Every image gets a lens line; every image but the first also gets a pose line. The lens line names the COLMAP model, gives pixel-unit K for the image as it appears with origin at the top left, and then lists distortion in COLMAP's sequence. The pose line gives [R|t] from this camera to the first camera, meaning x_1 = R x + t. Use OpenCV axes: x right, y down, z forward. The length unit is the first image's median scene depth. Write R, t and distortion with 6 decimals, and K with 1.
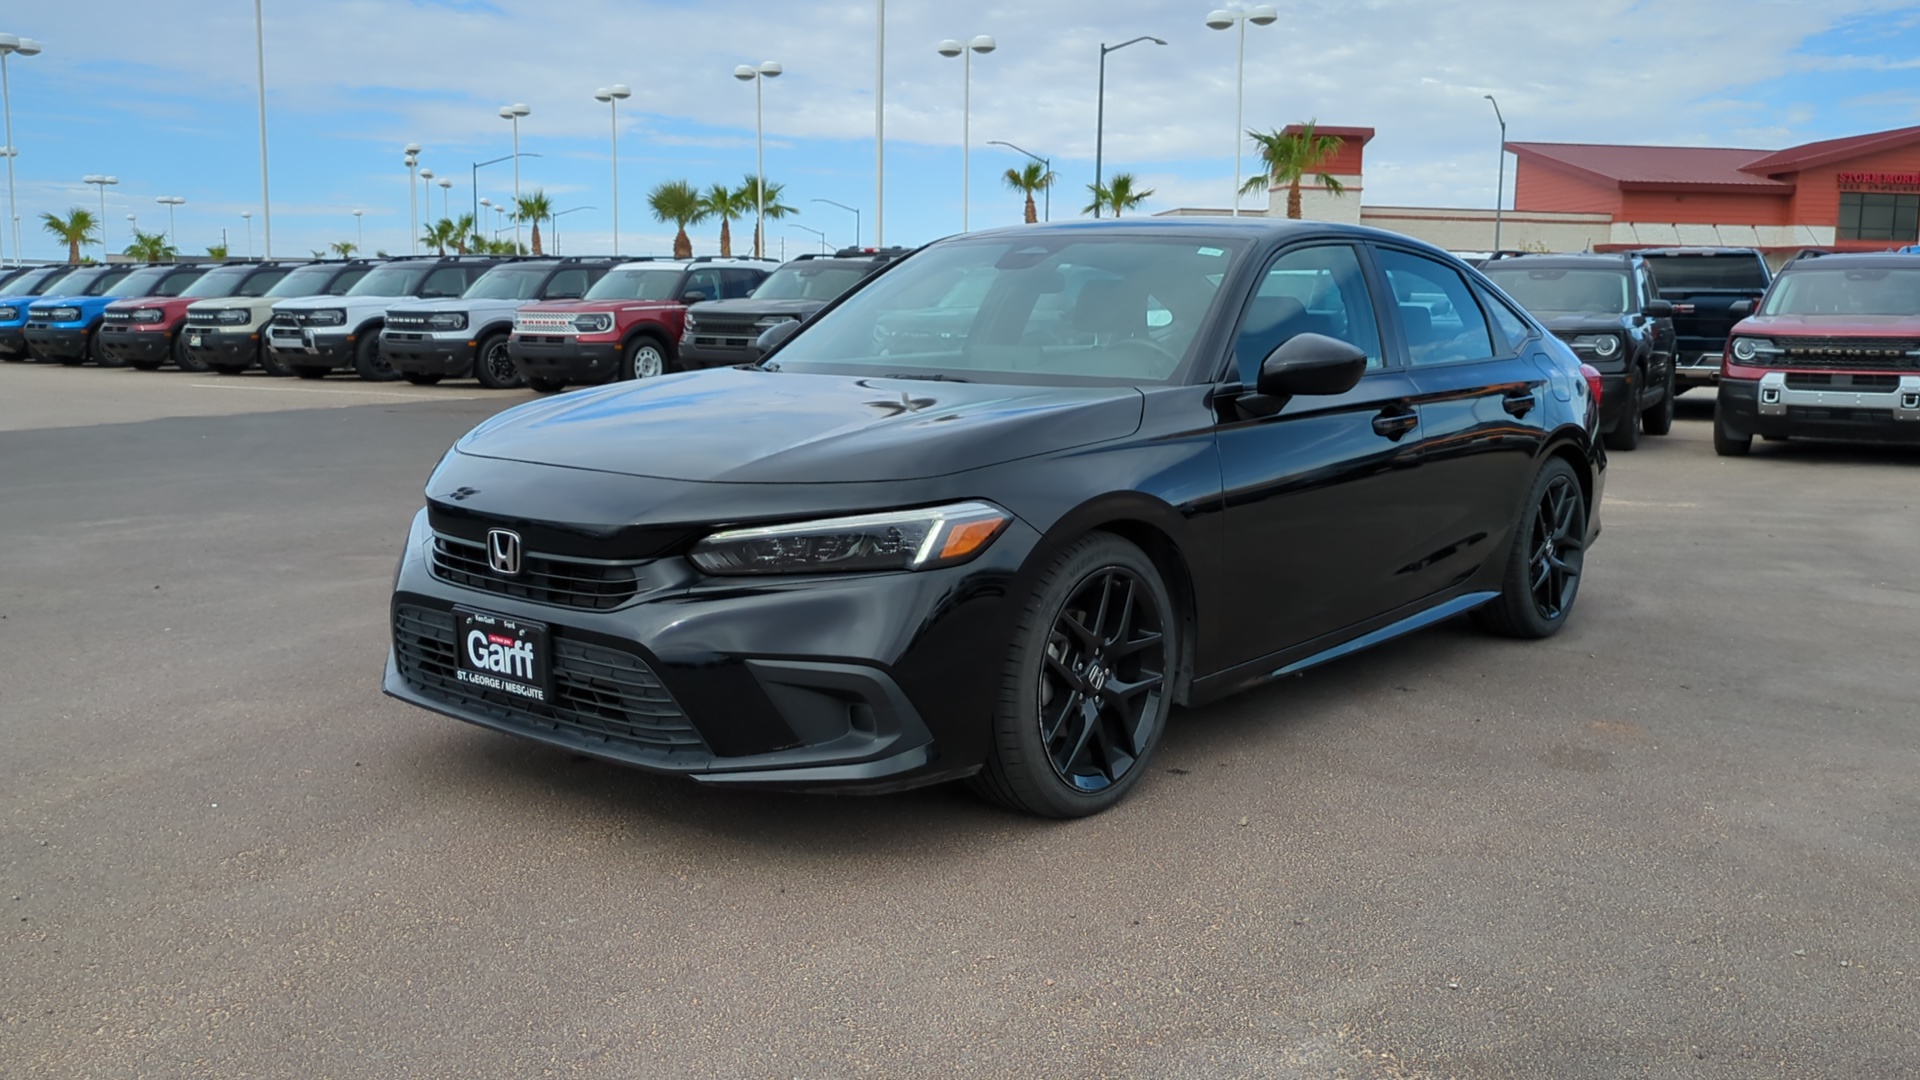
lens RADIAL K [[1666.6, 0, 970.0], [0, 1666.6, 555.0], [0, 0, 1]] dist [0.067985, -0.084755]
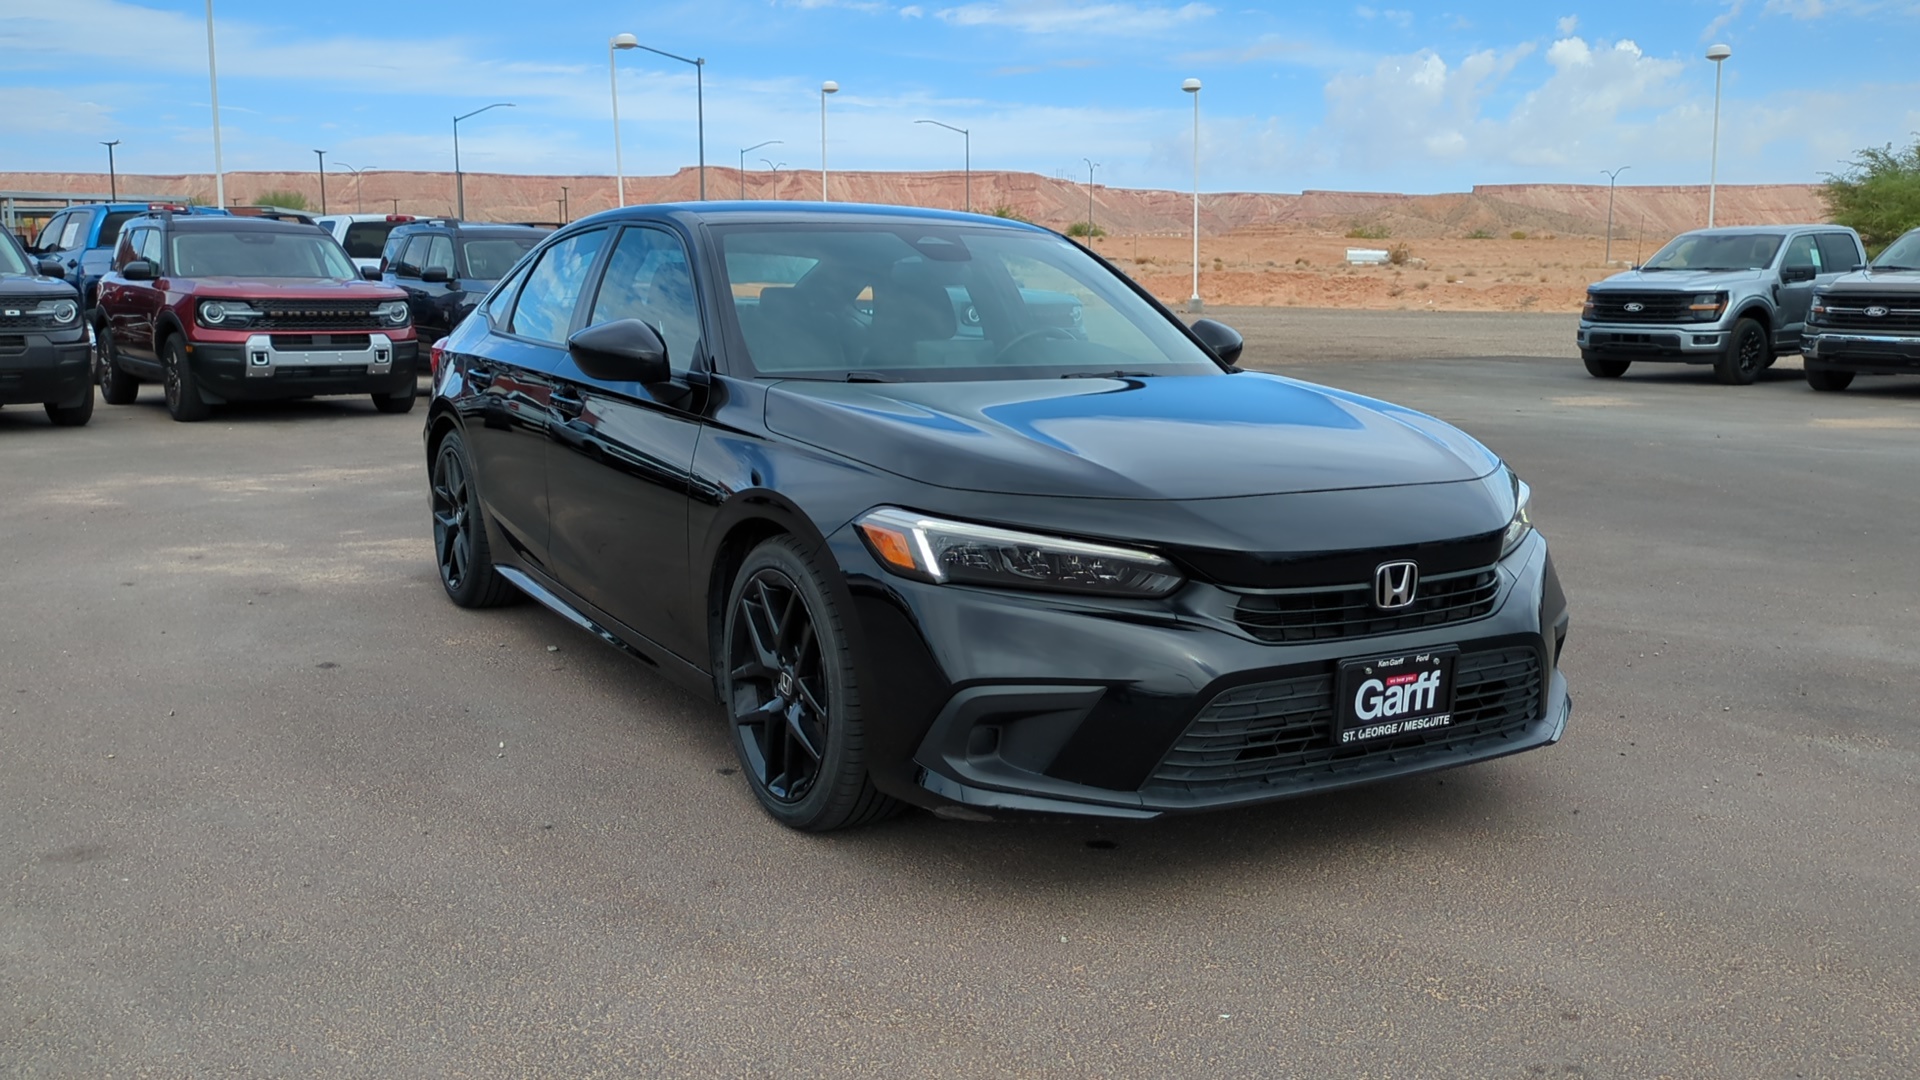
lens RADIAL K [[1666.6, 0, 970.0], [0, 1666.6, 555.0], [0, 0, 1]] dist [0.067985, -0.084755]
pose [[0.335567, -0.162833, 0.927836, -1.193465], [0.133503, 0.983226, 0.124270, -0.162019], [-0.932508, 0.082168, 0.351677, 0.878300]]
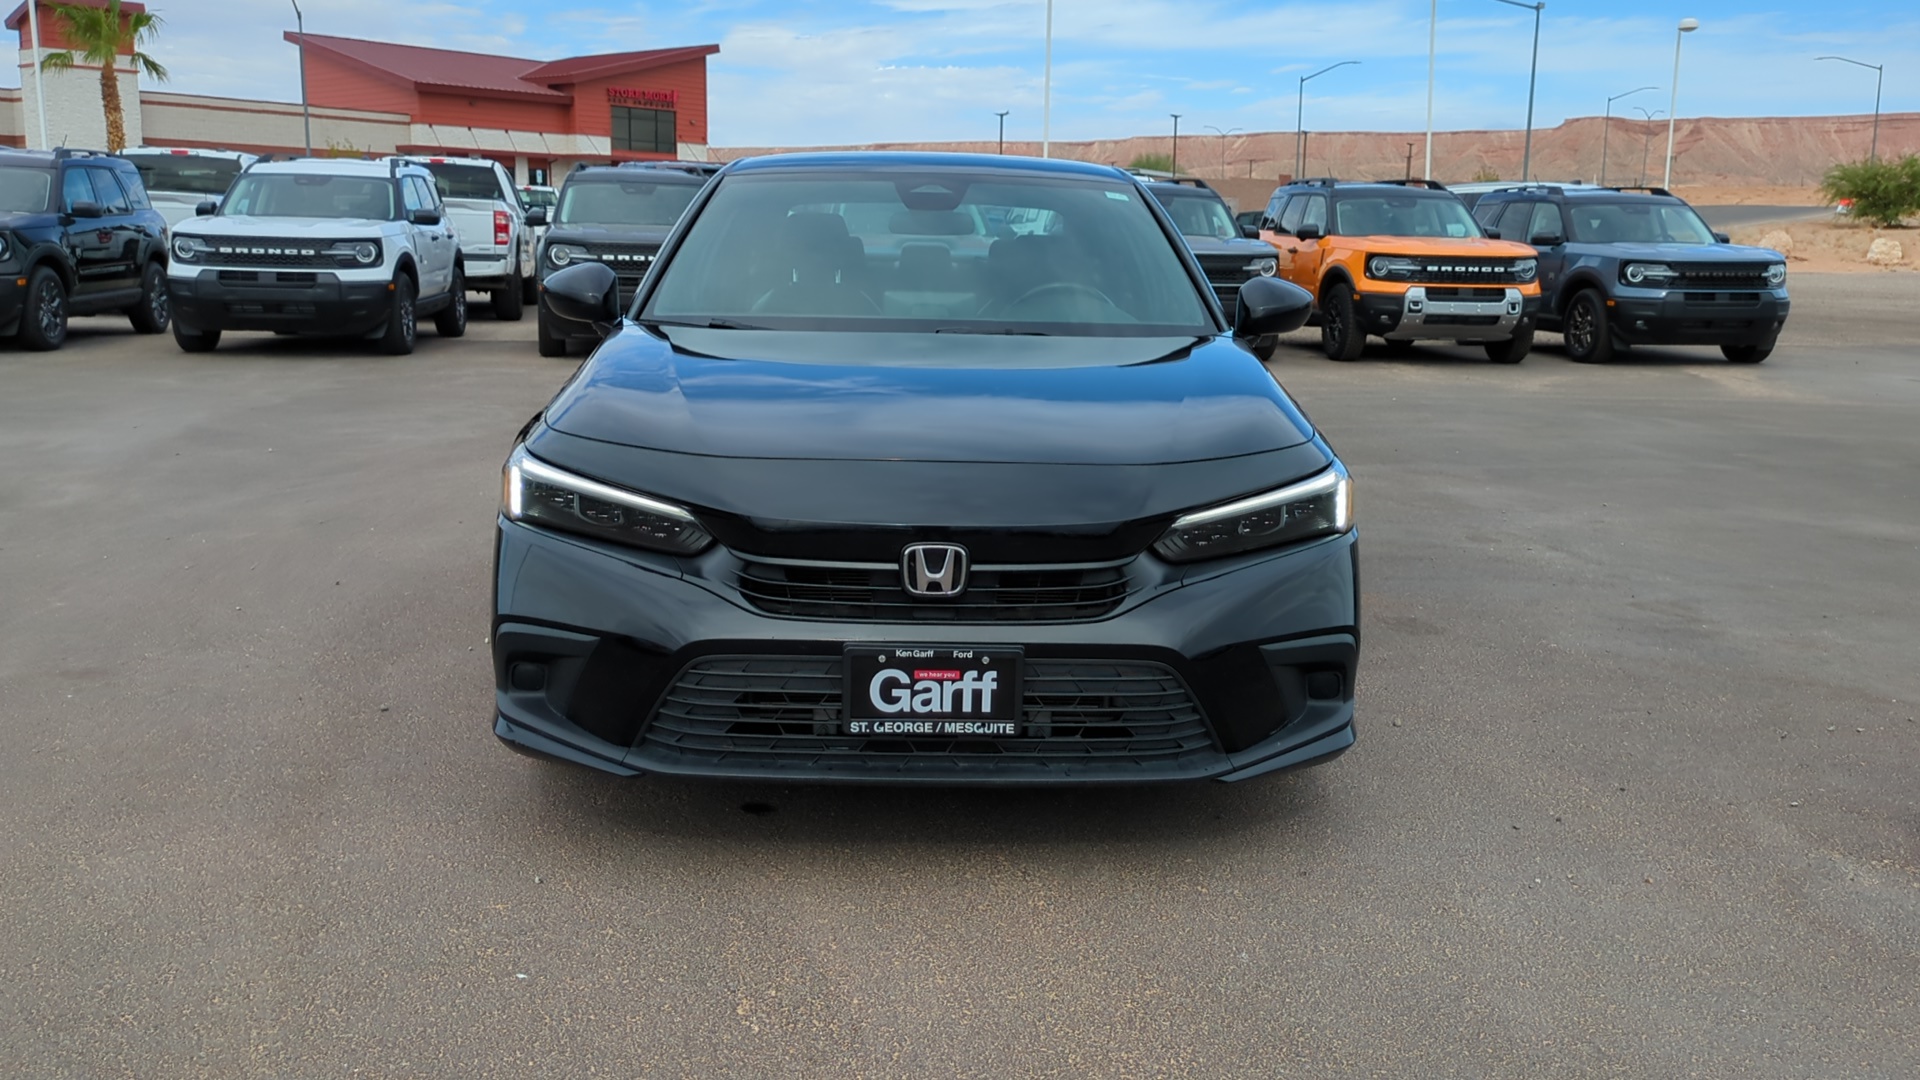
lens RADIAL K [[1666.6, 0, 970.0], [0, 1666.6, 555.0], [0, 0, 1]] dist [0.067985, -0.084755]
pose [[0.752486, -0.126752, 0.646296, -0.788144], [0.088513, 0.991866, 0.091470, -0.082280], [-0.652633, -0.011624, 0.757585, 0.352746]]
